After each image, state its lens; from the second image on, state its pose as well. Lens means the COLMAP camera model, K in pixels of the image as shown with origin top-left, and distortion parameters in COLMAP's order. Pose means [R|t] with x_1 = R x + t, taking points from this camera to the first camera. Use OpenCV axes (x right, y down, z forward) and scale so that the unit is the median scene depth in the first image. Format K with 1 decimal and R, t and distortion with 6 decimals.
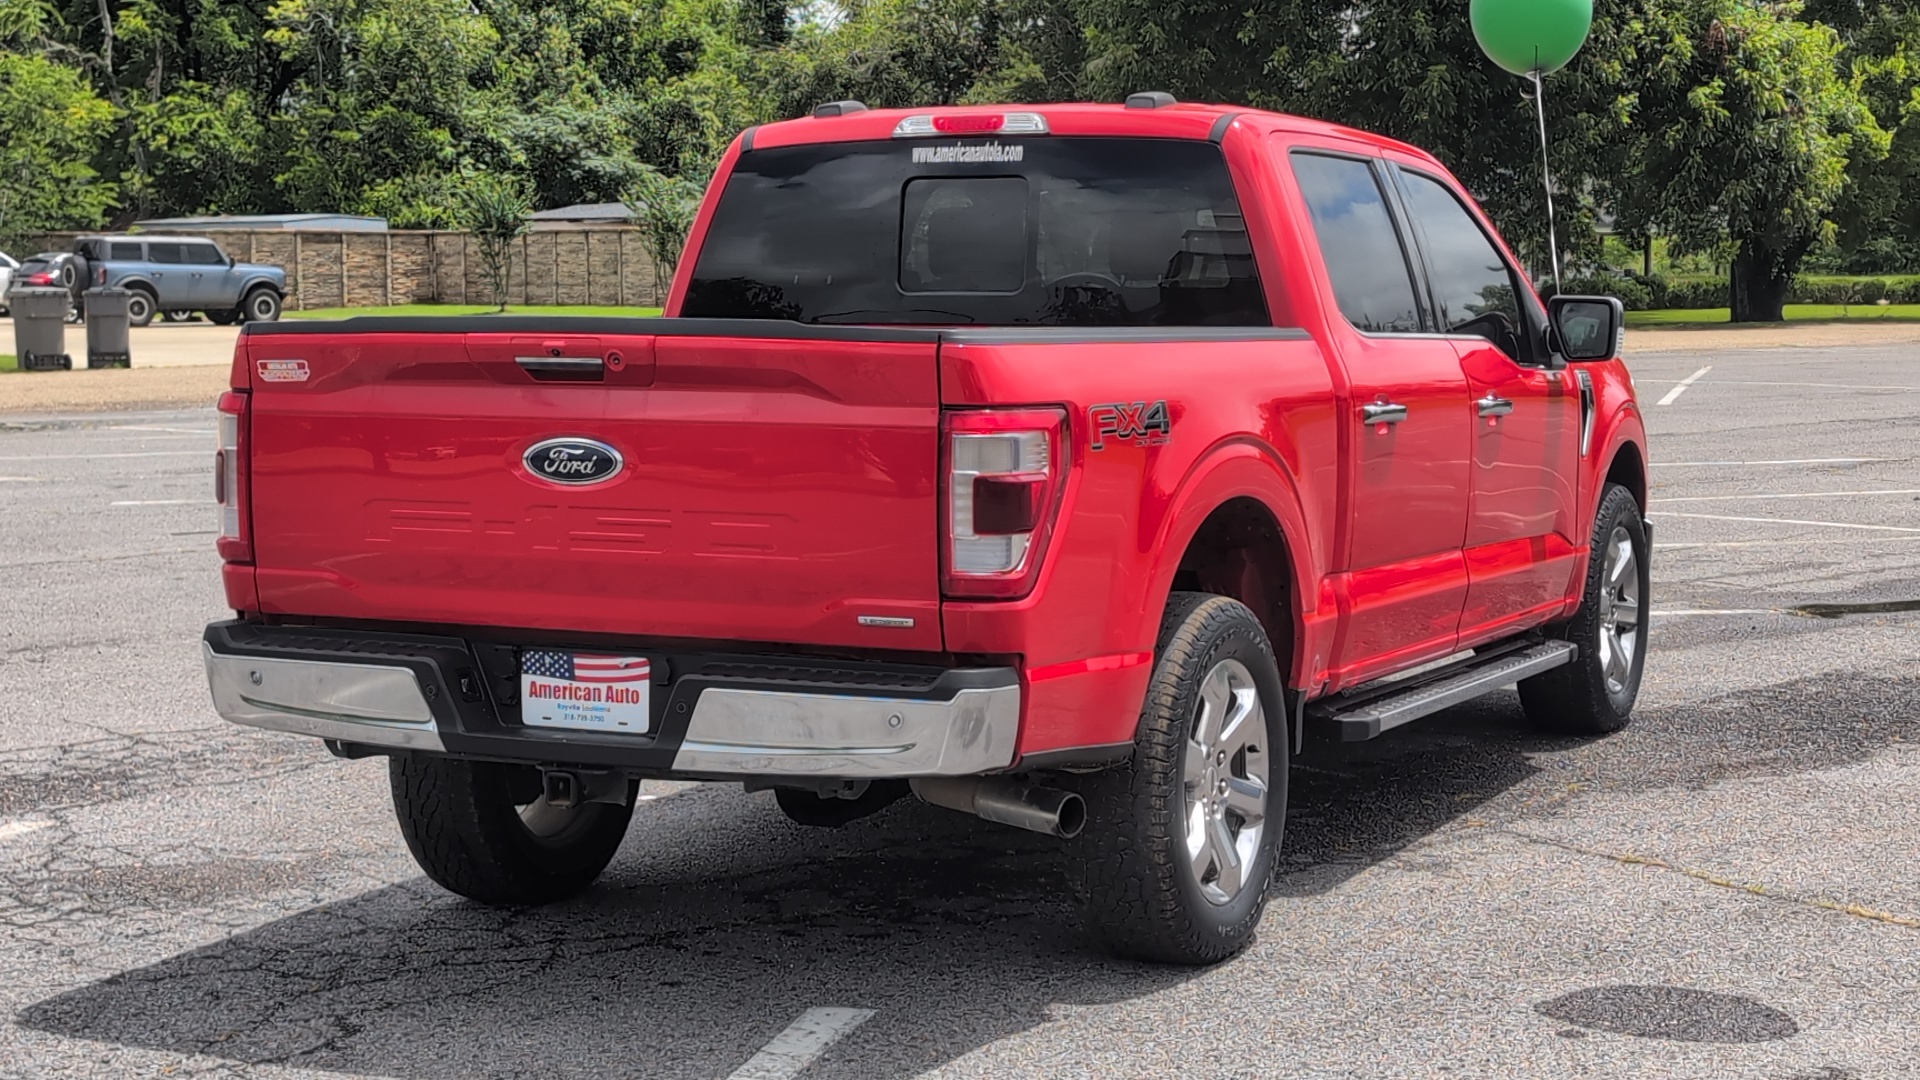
lens RADIAL K [[3084.3, 0, 915.6], [0, 3084.3, 541.3], [0, 0, 1]] dist [0.241401, -1.511794]
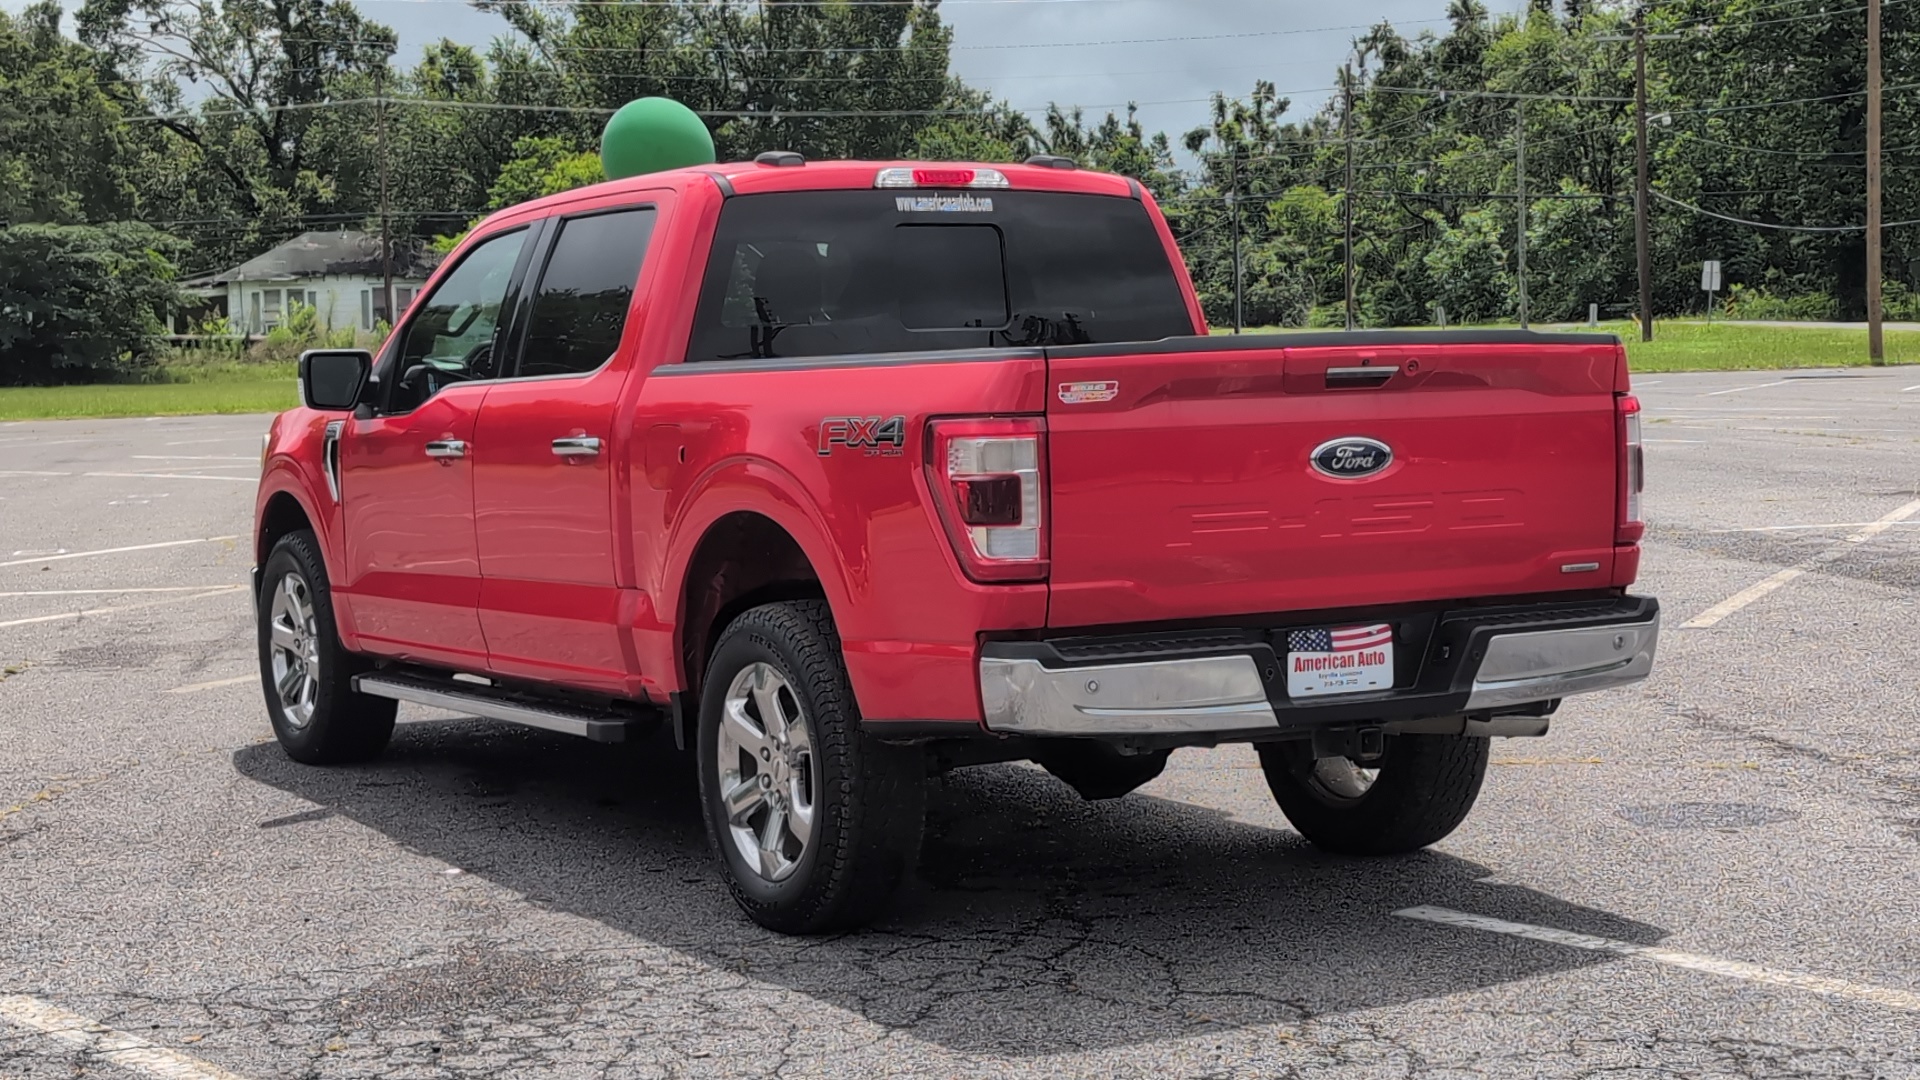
lens RADIAL K [[3100.5, 0, 1036.7], [0, 3100.5, 571.7], [0, 0, 1]] dist [0.002432, -0.193937]
pose [[0.548887, -0.071668, 0.832818, -1.061603], [0.092360, 0.995417, 0.024789, -0.021640], [-0.830778, 0.063312, 0.552991, 0.430947]]
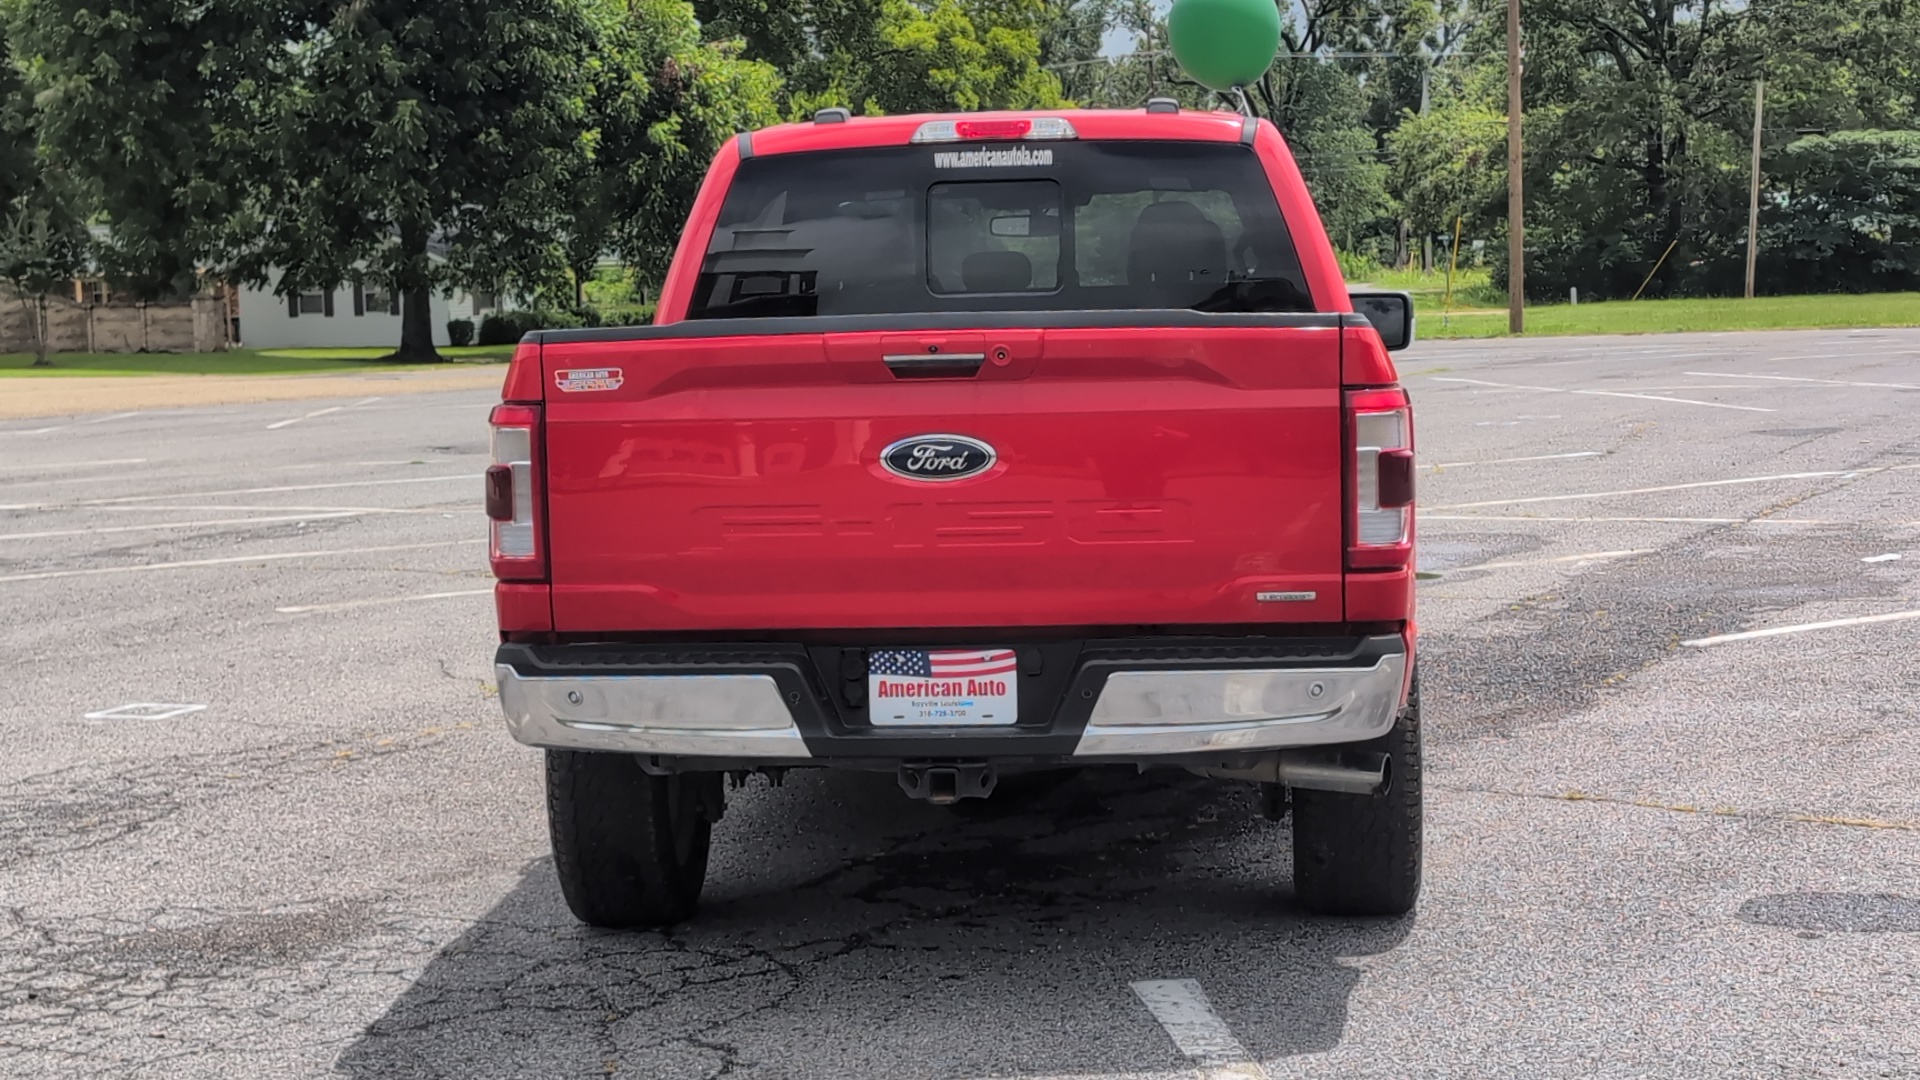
lens RADIAL K [[3084.3, 0, 915.6], [0, 3084.3, 541.3], [0, 0, 1]] dist [0.241401, -1.511794]
pose [[0.936721, -0.049182, 0.346606, -0.434853], [0.053250, 0.998579, -0.002217, 0.002820], [-0.346004, 0.020533, 0.938008, 0.058720]]
